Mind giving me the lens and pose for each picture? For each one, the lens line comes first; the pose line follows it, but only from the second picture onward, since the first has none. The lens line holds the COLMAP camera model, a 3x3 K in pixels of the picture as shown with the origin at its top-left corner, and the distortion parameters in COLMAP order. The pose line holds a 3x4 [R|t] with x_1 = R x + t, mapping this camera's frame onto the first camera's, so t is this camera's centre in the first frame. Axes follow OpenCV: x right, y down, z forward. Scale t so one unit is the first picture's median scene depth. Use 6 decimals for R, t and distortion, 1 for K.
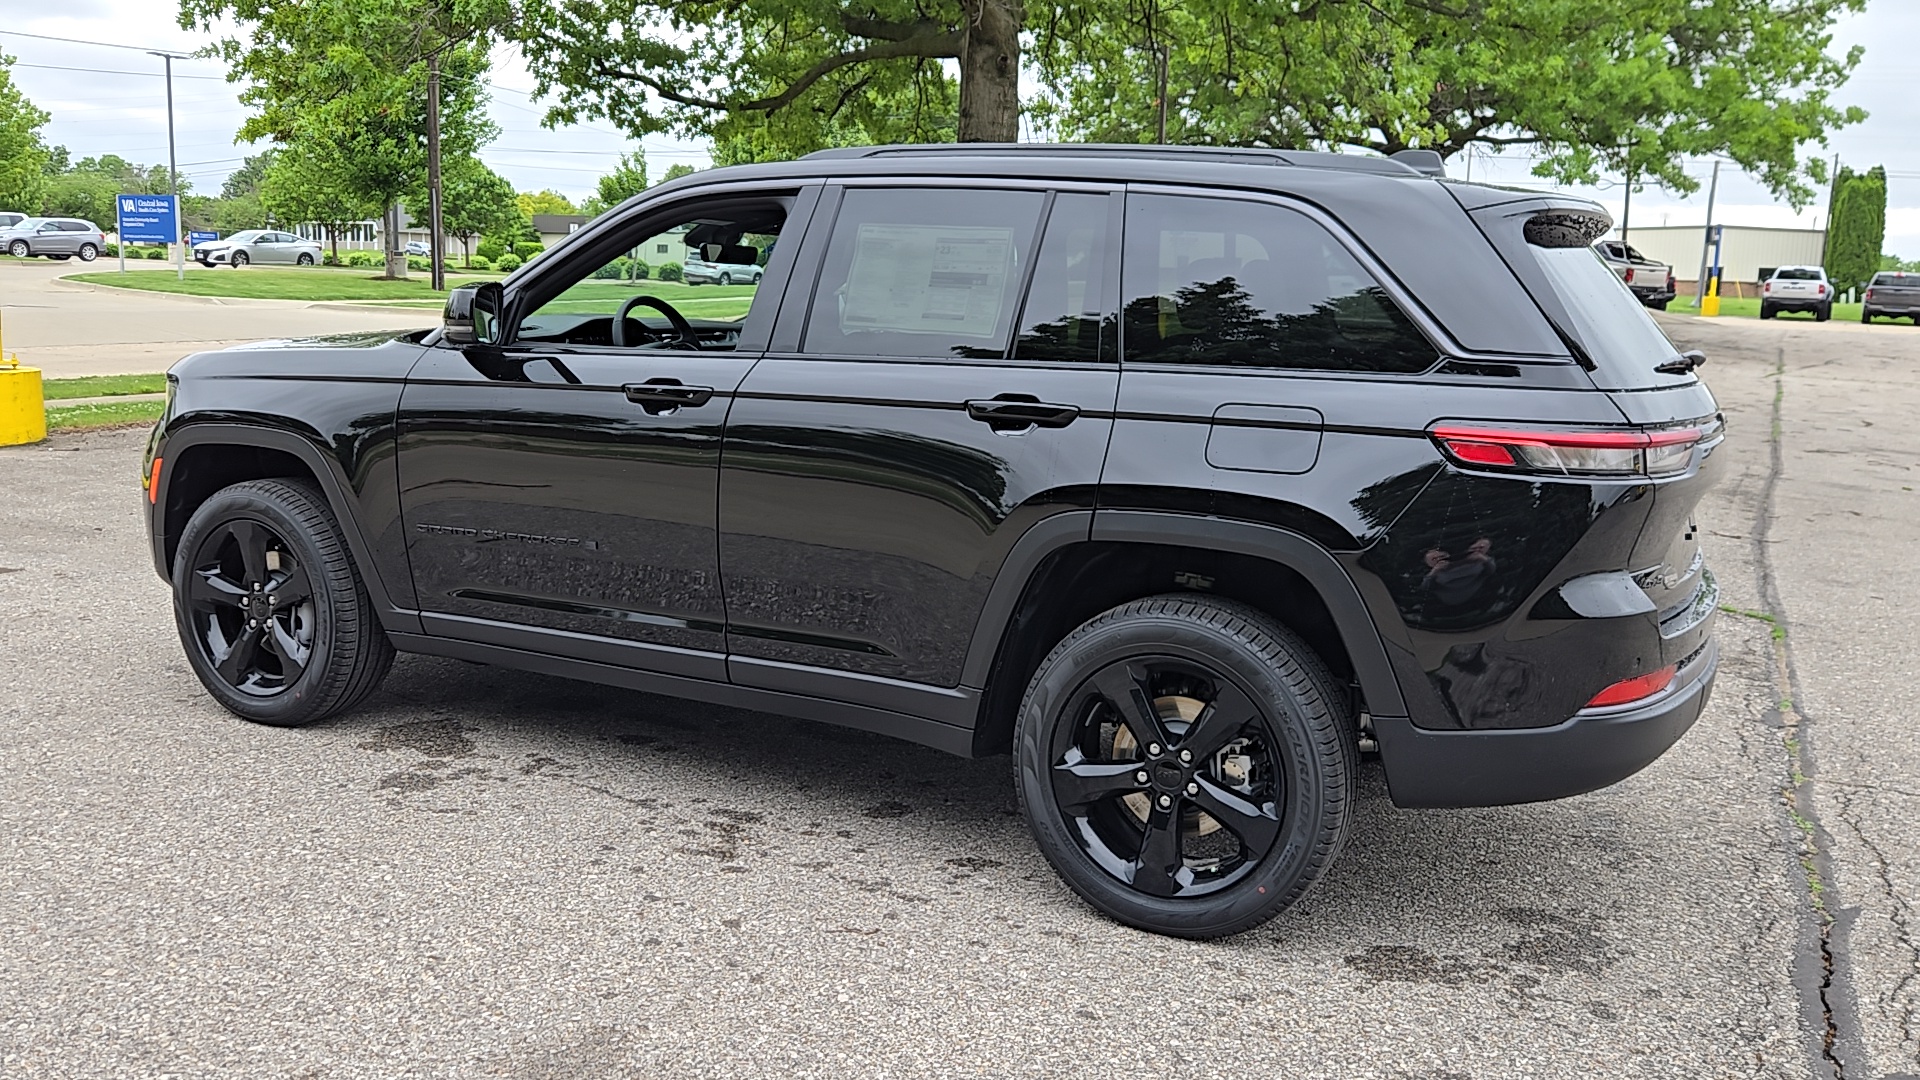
lens RADIAL K [[1602.2, 0, 952.8], [0, 1602.2, 539.4], [0, 0, 1]] dist [0.019217, -0.002071]
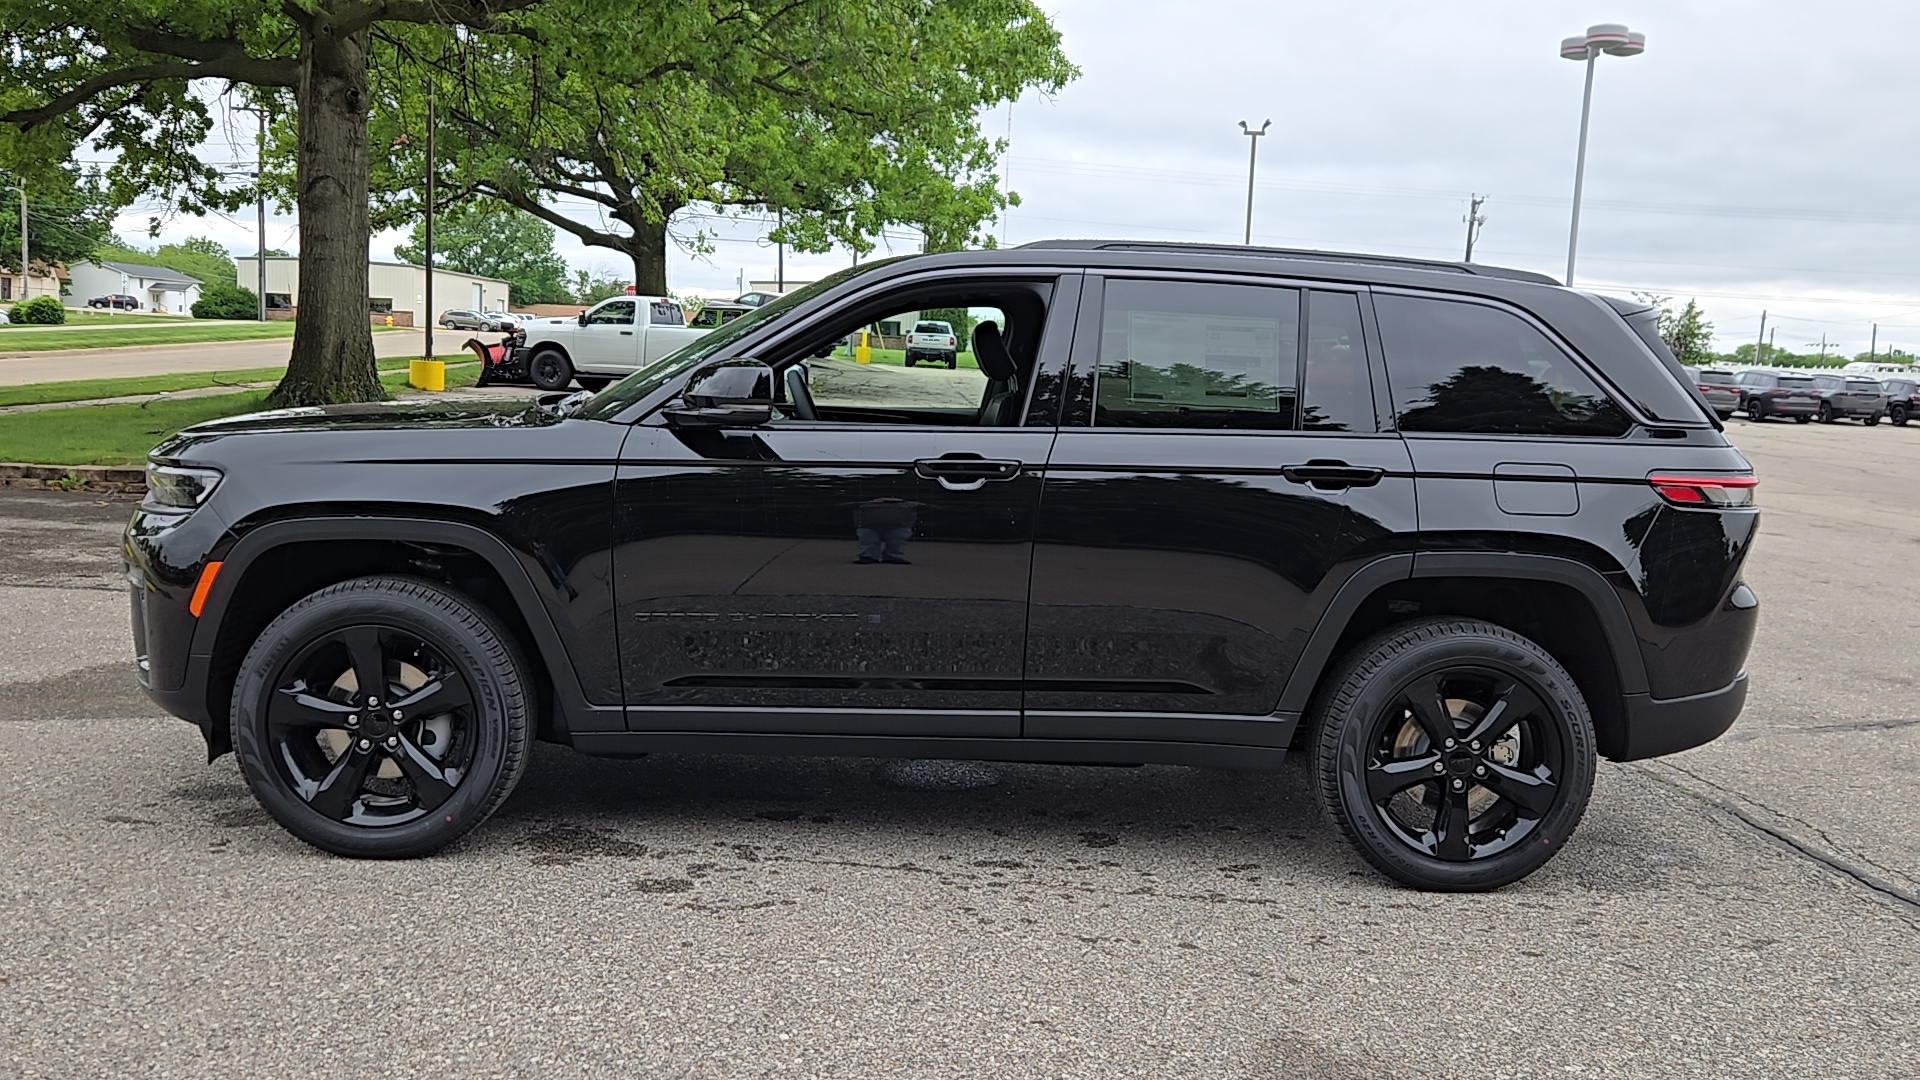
lens RADIAL K [[1602.2, 0, 952.8], [0, 1602.2, 539.4], [0, 0, 1]] dist [0.019217, -0.002071]
pose [[0.859859, -0.053299, 0.507742, -0.755082], [0.066775, 0.997733, -0.008349, -0.037725], [-0.506146, 0.041083, 0.861469, 0.109519]]
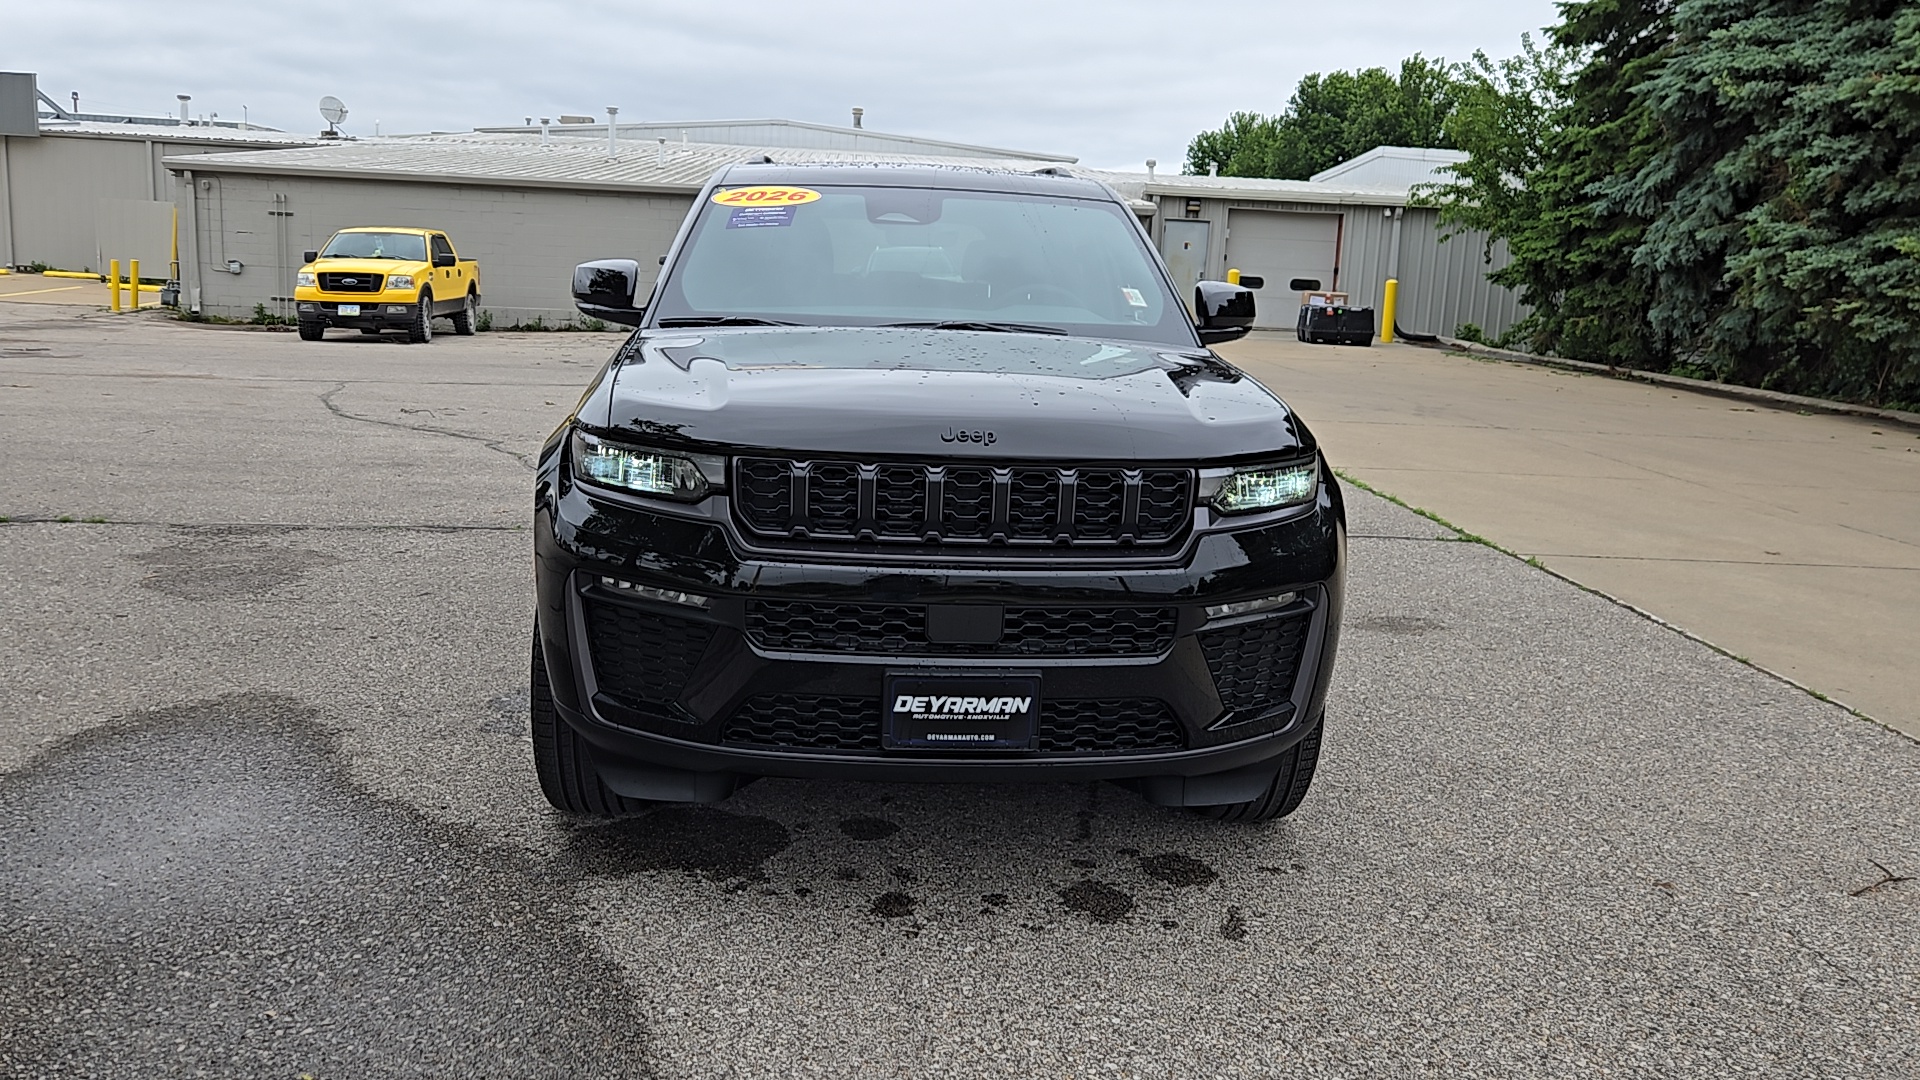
lens RADIAL K [[1602.2, 0, 952.8], [0, 1602.2, 539.4], [0, 0, 1]] dist [0.019217, -0.002071]
pose [[-0.543212, -0.201011, 0.815178, -1.296327], [0.076484, 0.955033, 0.286464, -0.363825], [-0.836104, 0.217959, -0.503412, 1.970974]]
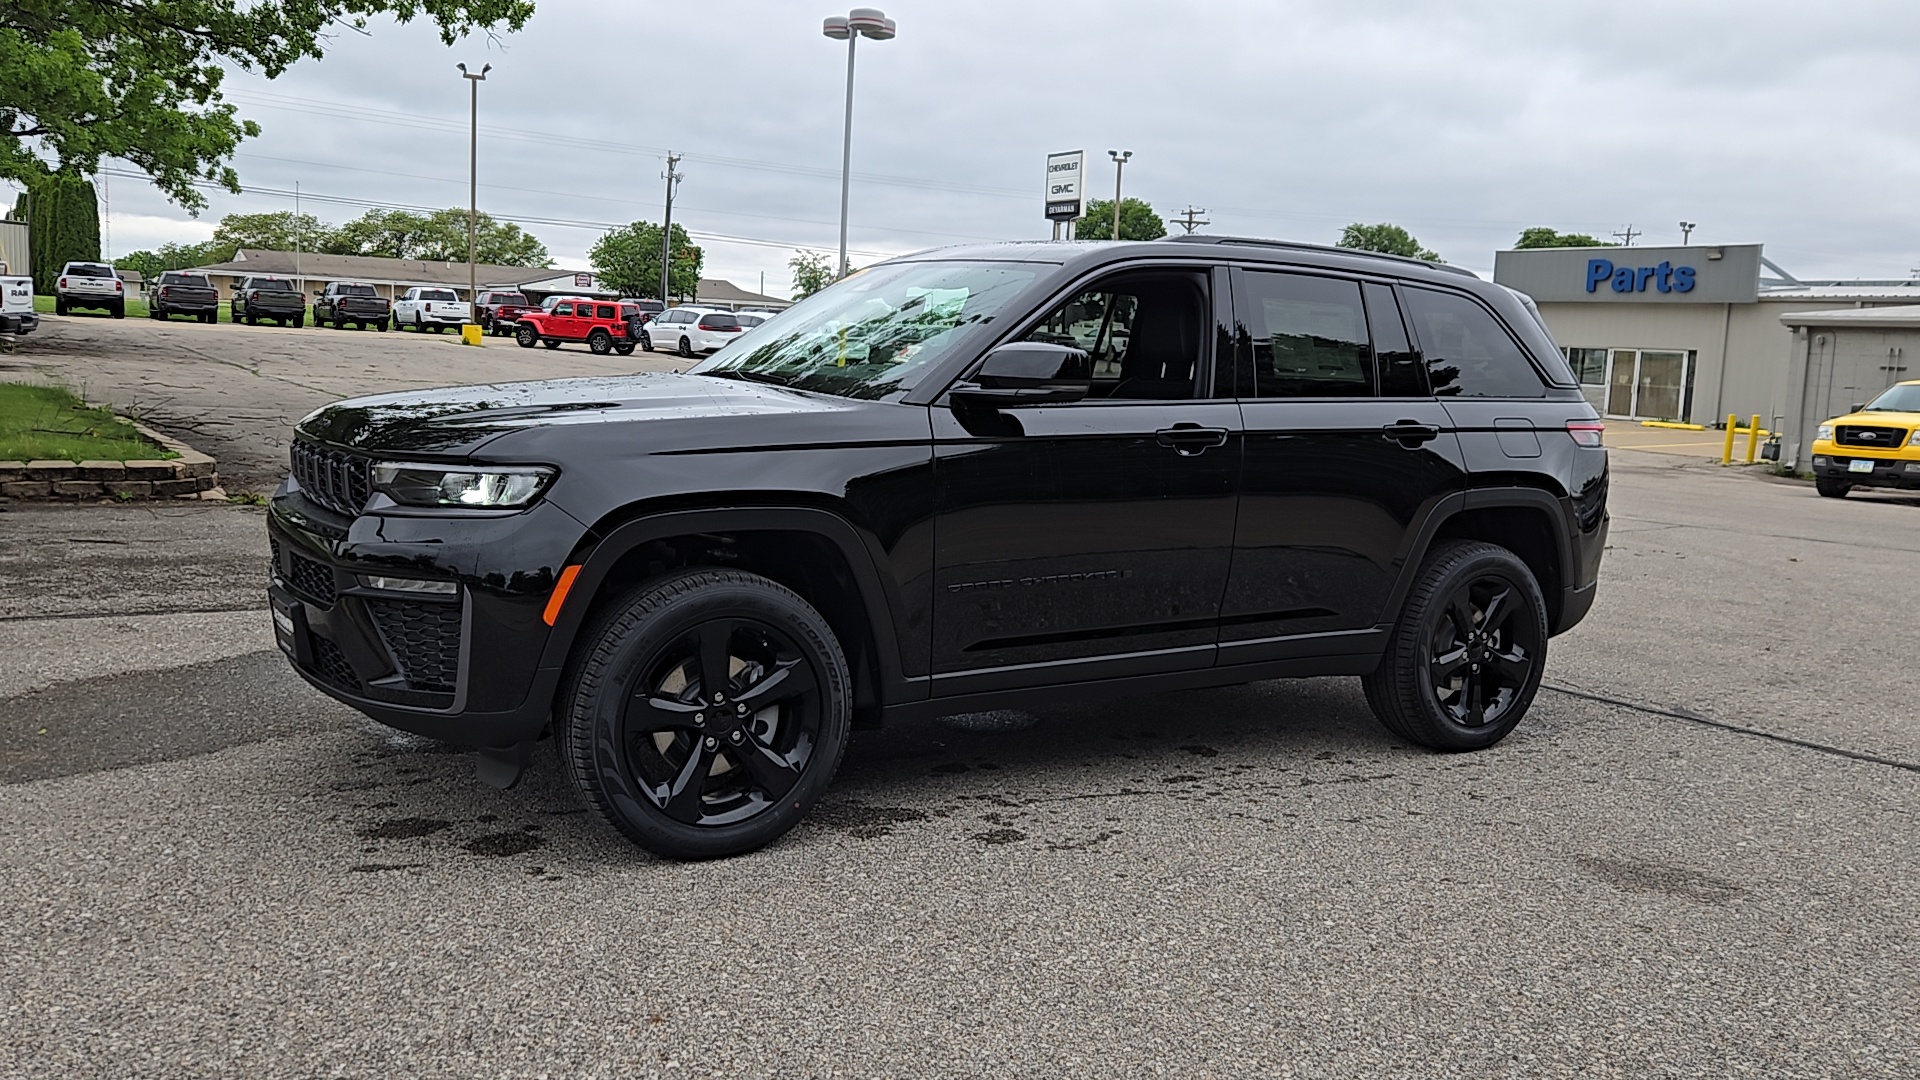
lens RADIAL K [[1602.2, 0, 952.8], [0, 1602.2, 539.4], [0, 0, 1]] dist [0.019217, -0.002071]
pose [[0.490732, -0.116641, 0.863468, -1.374098], [0.111786, 0.991238, 0.070369, -0.124242], [-0.864110, 0.061992, 0.499471, 0.586319]]
